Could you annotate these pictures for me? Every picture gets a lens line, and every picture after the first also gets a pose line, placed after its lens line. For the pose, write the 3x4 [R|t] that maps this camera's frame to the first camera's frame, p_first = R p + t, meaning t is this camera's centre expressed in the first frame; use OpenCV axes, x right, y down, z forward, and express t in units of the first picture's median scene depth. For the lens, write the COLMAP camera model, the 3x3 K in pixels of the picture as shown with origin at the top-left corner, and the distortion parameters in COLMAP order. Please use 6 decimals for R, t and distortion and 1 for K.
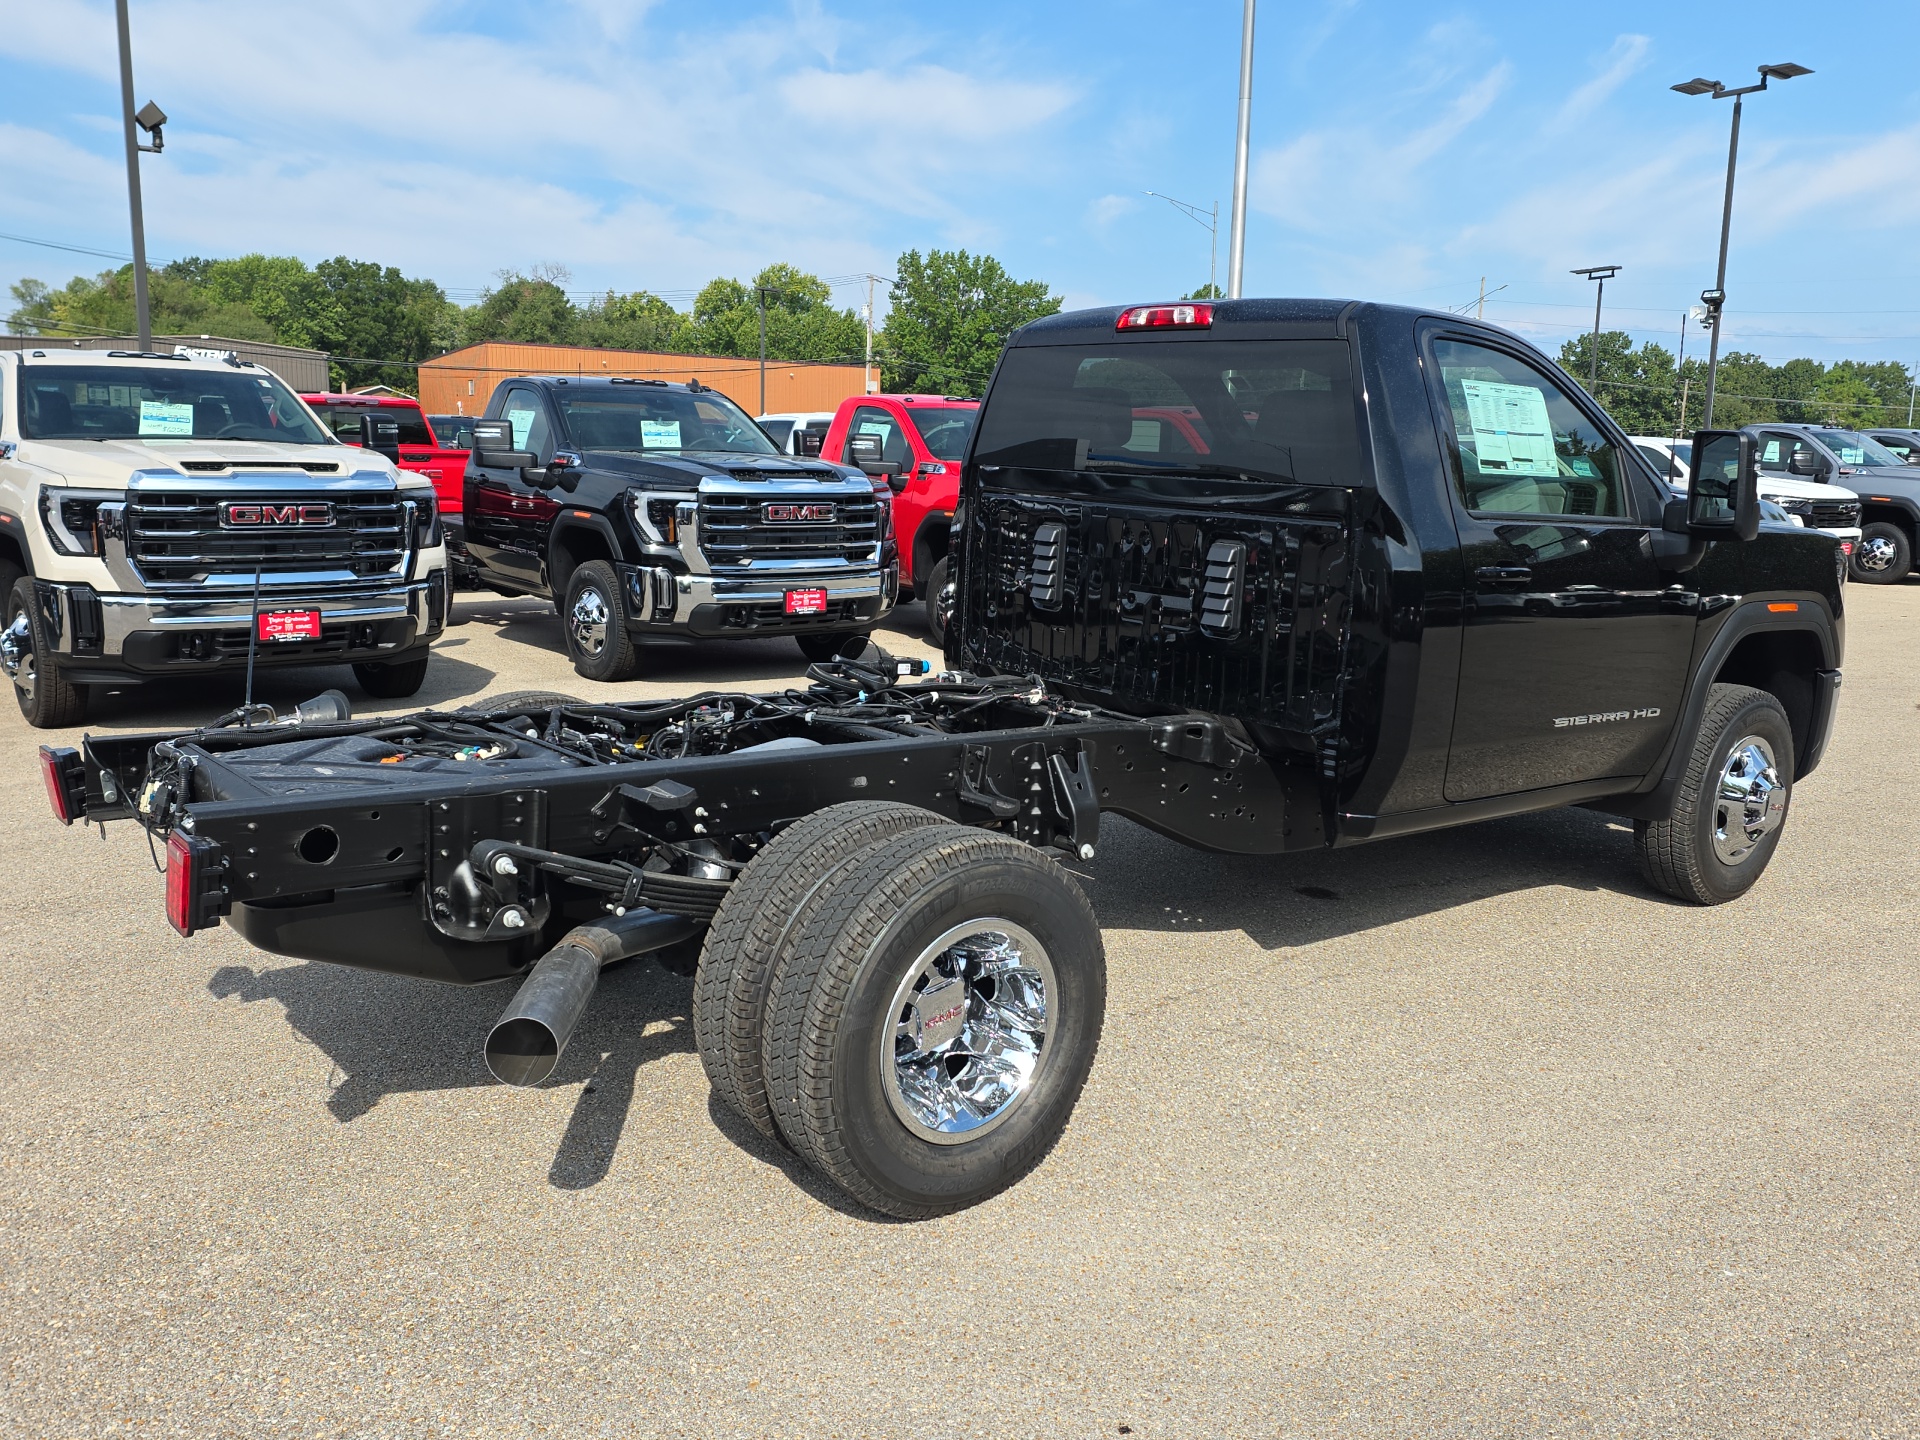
lens RADIAL K [[1560.4, 0, 955.4], [0, 1560.4, 717.0], [0, 0, 1]] dist [0.148149, -0.198739]
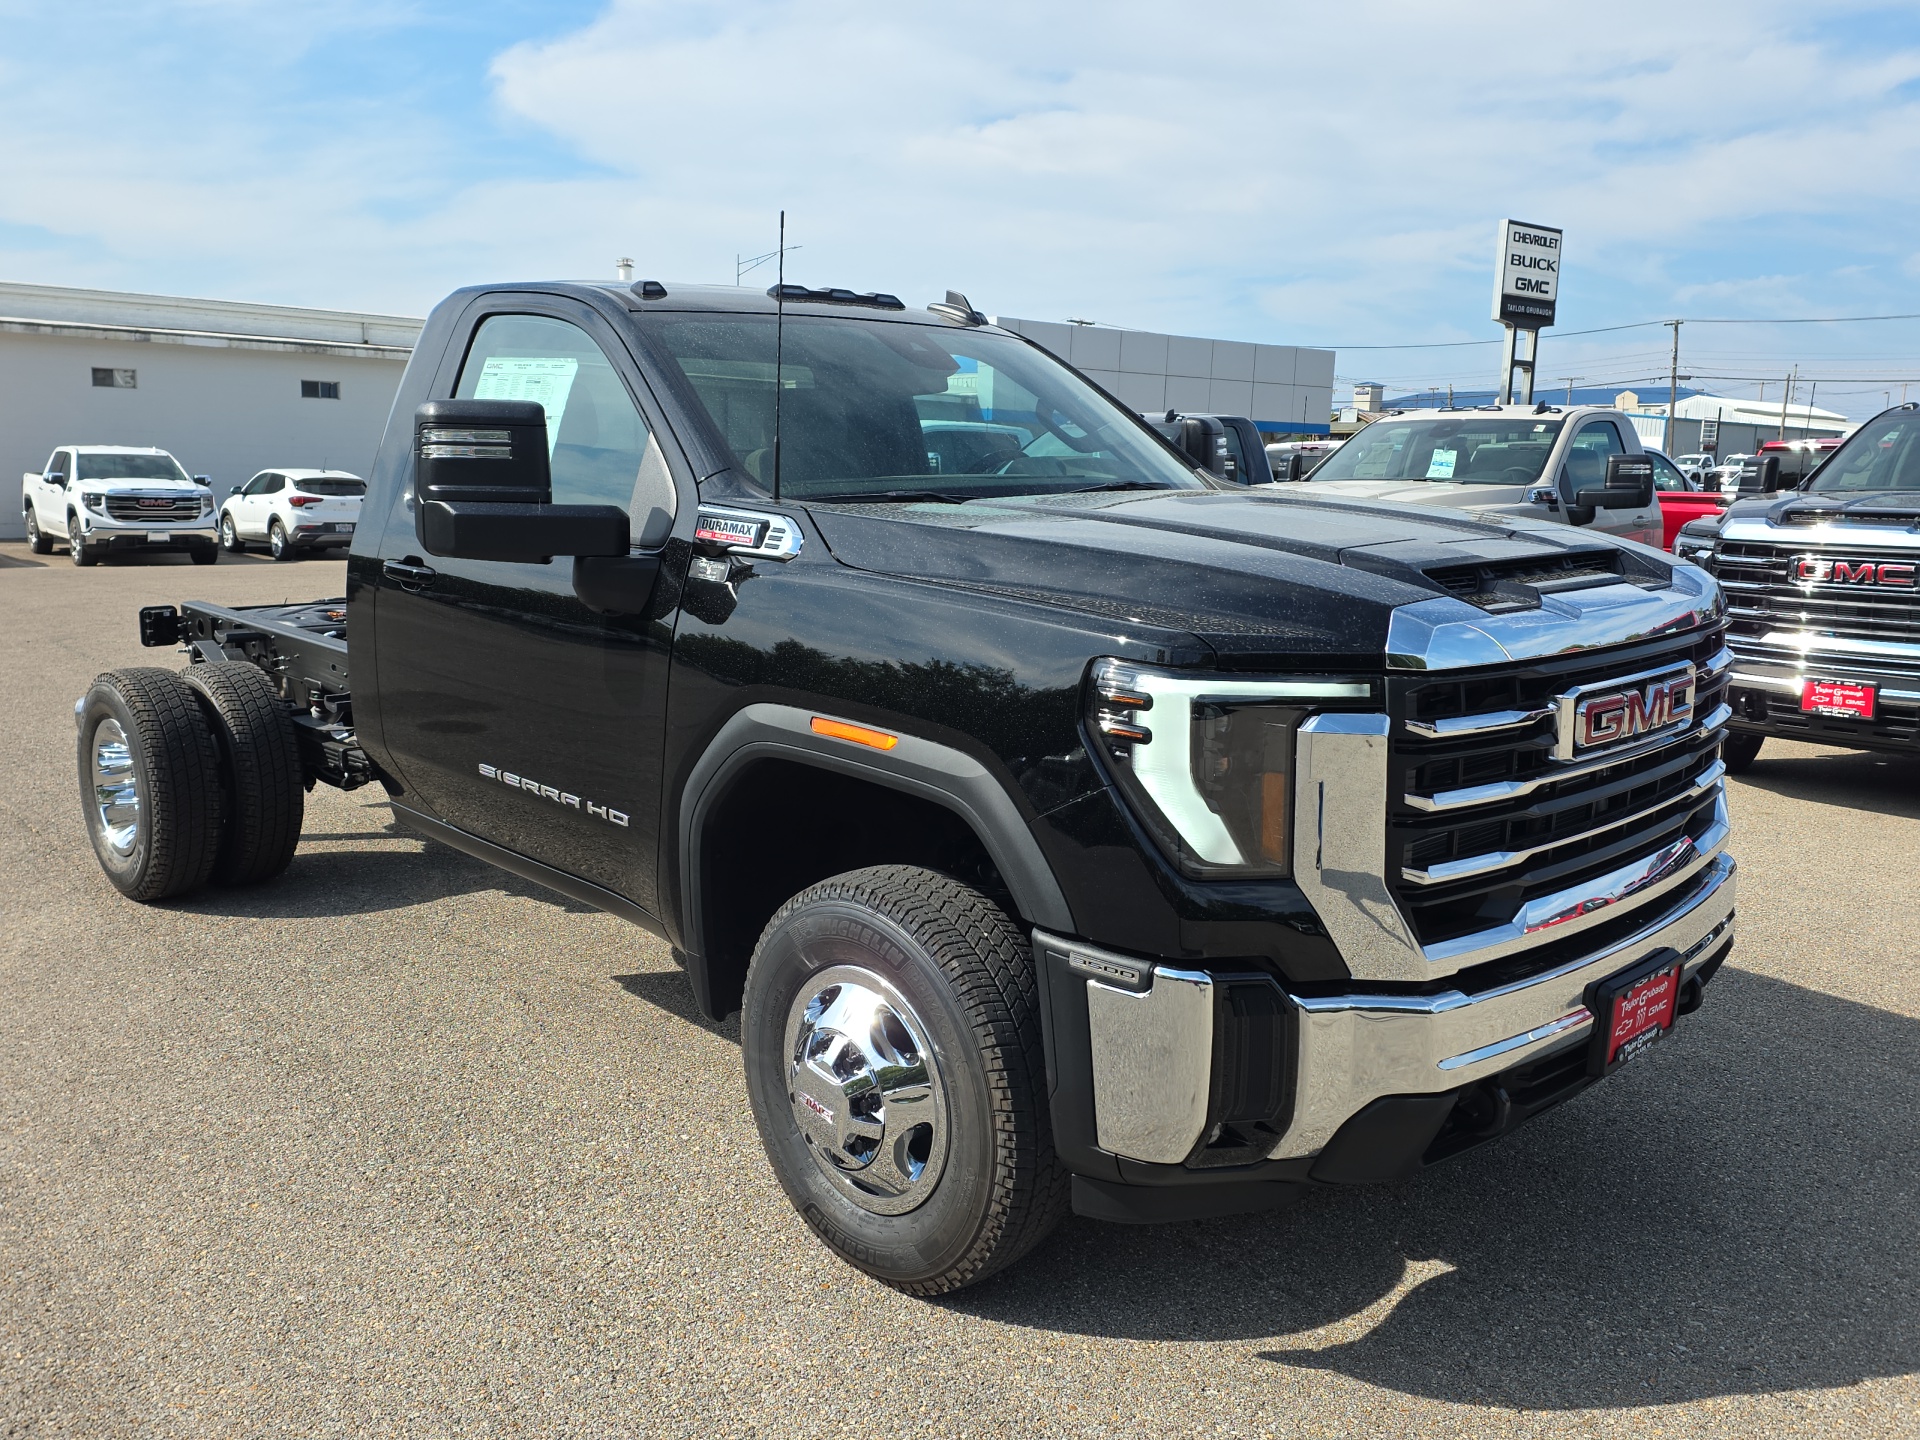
lens RADIAL K [[1587.9, 0, 968.0], [0, 1587.9, 720.9], [0, 0, 1]] dist [0.083202, -0.078493]
pose [[0.091473, 0.141851, -0.985653, 0.356831], [-0.190531, 0.974009, 0.122493, -0.049687], [0.977410, 0.176593, 0.116122, 0.337087]]
